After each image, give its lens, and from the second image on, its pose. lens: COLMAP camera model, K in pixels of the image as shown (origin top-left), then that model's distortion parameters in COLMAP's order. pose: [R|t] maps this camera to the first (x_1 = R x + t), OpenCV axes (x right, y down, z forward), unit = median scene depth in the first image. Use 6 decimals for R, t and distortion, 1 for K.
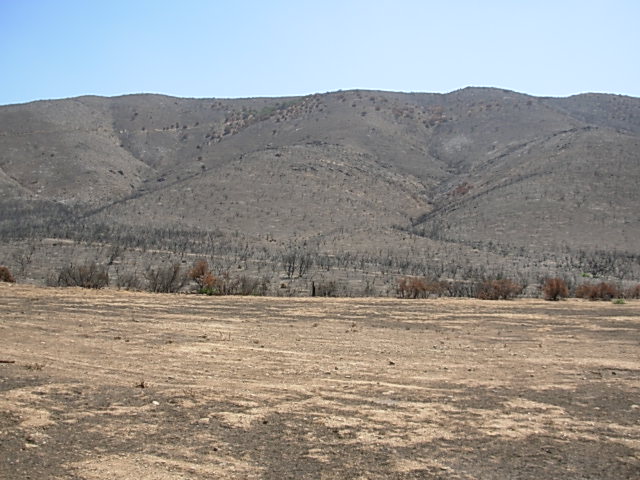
lens RADIAL K [[707.4, 0, 319.5], [0, 707.4, 240.2], [0, 0, 1]] dist [-0.190593, 0.000000]
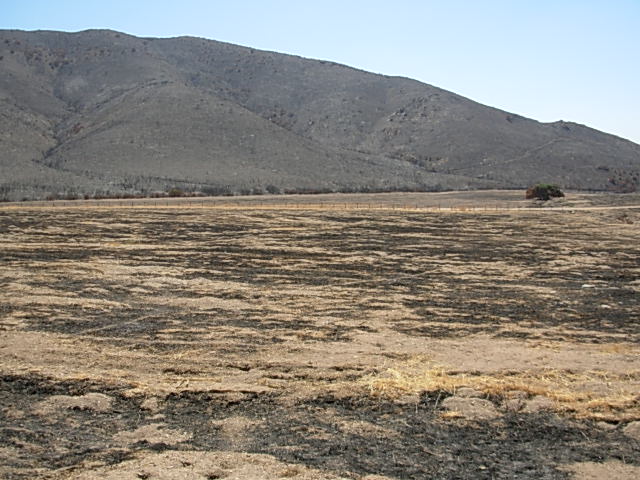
lens RADIAL K [[707.4, 0, 320.3], [0, 707.4, 238.6], [0, 0, 1]] dist [-0.190593, 0.000000]
pose [[0.868740, -0.069389, 0.490384, -0.060690], [0.002440, 0.990725, 0.135863, -0.030272], [-0.495262, -0.116833, 0.860851, -0.419996]]
